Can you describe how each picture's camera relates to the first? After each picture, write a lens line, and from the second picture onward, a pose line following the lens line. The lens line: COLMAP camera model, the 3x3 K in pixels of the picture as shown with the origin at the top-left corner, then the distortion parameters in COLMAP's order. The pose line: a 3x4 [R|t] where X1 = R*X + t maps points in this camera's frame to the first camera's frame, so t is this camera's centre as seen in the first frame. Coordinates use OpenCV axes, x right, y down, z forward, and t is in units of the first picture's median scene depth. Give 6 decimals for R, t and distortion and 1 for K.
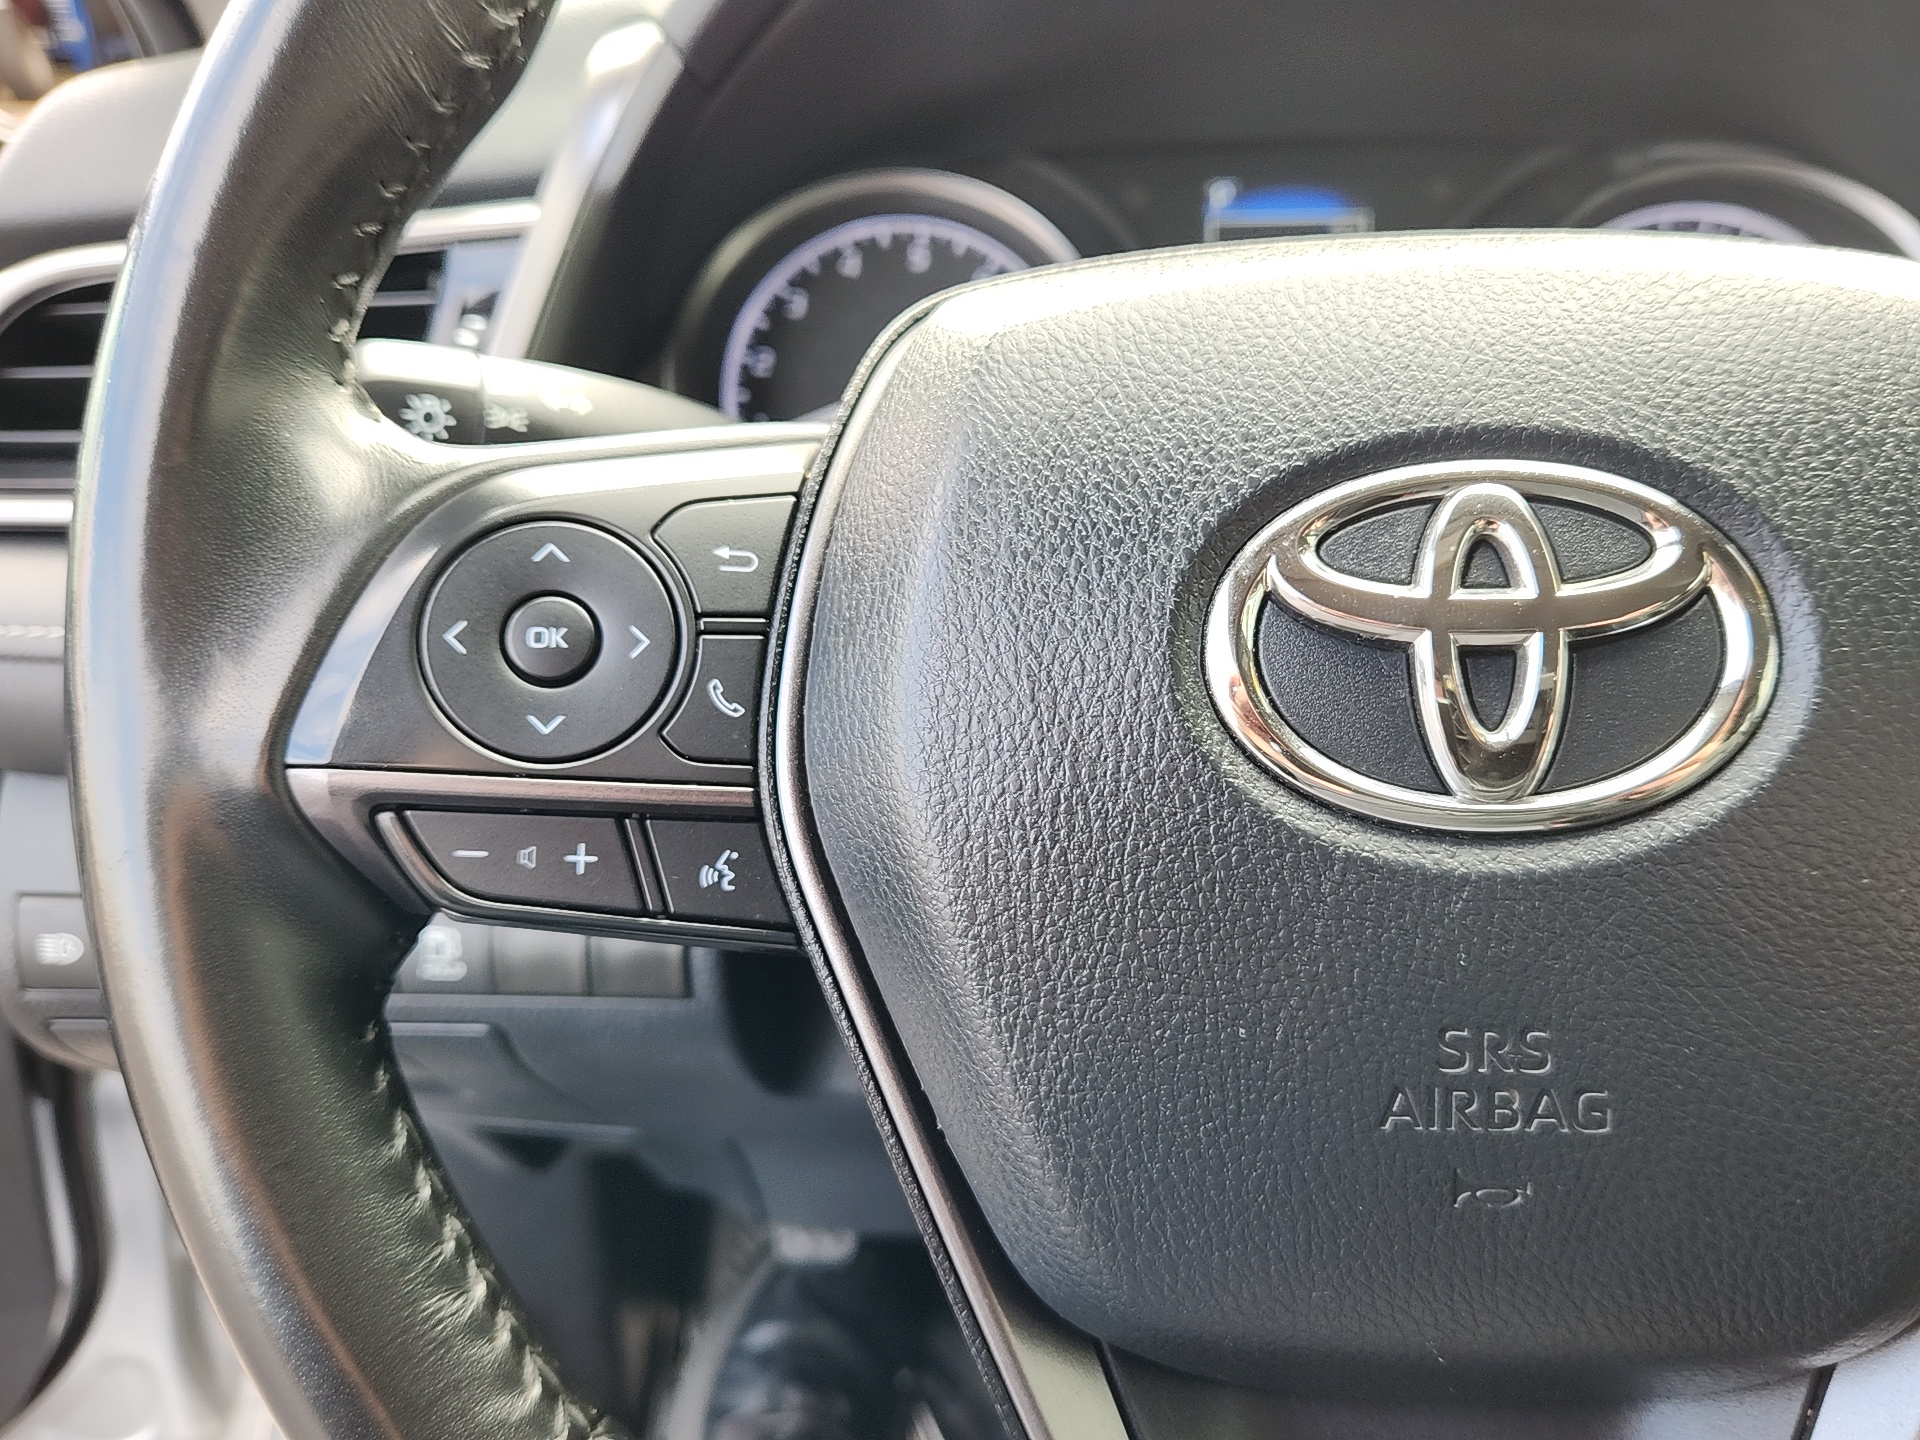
lens RADIAL K [[1662.7, 0, 978.7], [0, 1662.7, 711.8], [0, 0, 1]] dist [0.074121, -0.092217]
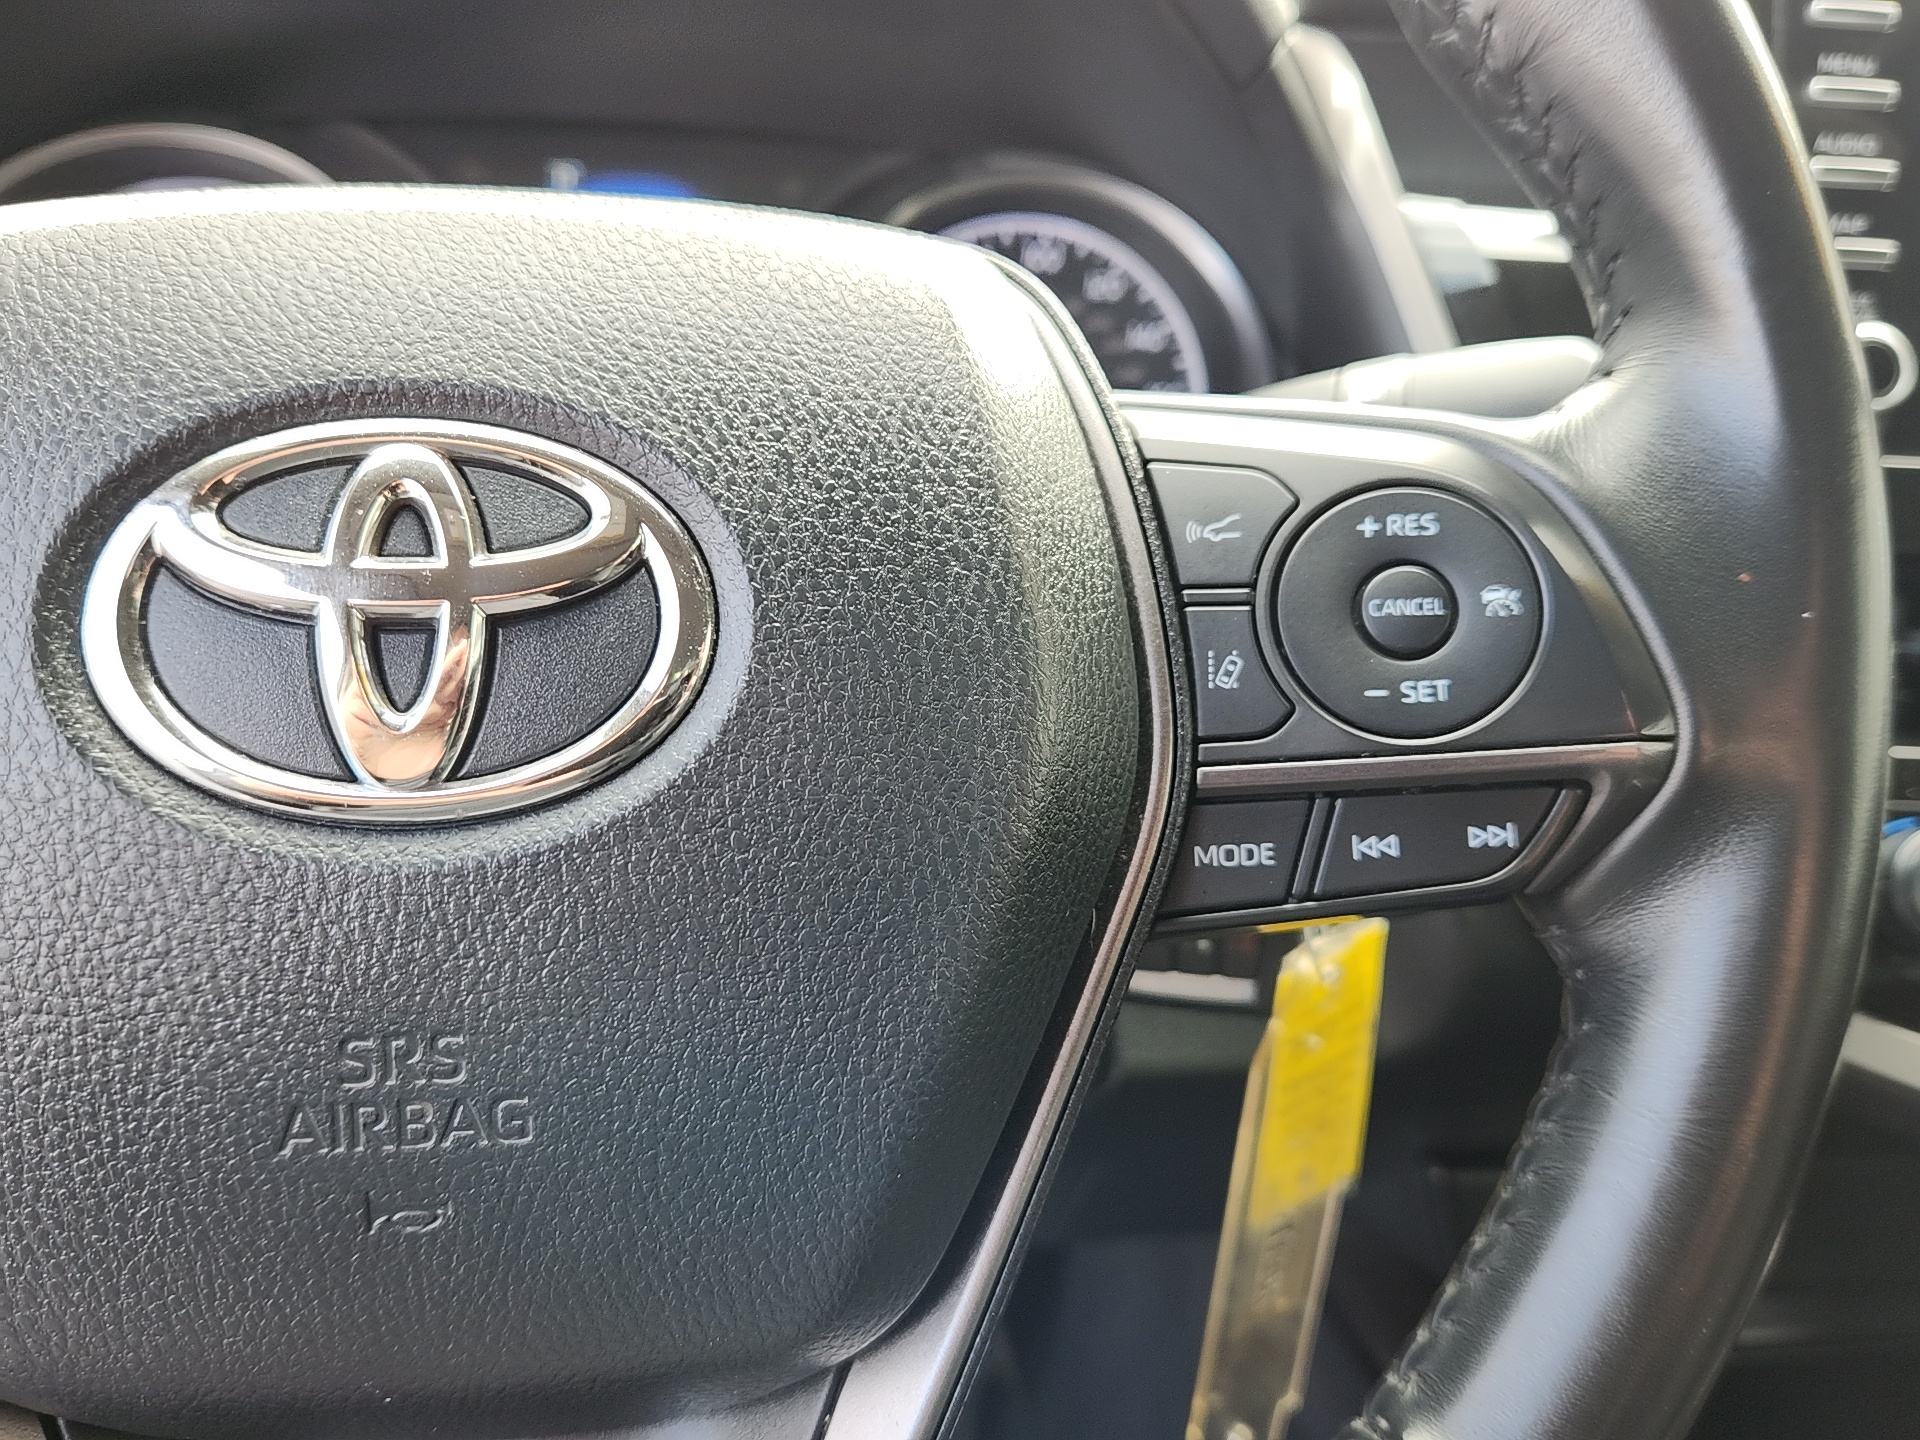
lens RADIAL K [[1662.7, 0, 873.9], [0, 1662.7, 706.8], [0, 0, 1]] dist [0.074121, -0.092217]
pose [[0.983331, -0.003969, 0.181781, 0.388618], [0.005420, 0.999957, -0.007482, 0.016945], [-0.181744, 0.008342, 0.983311, 0.050199]]
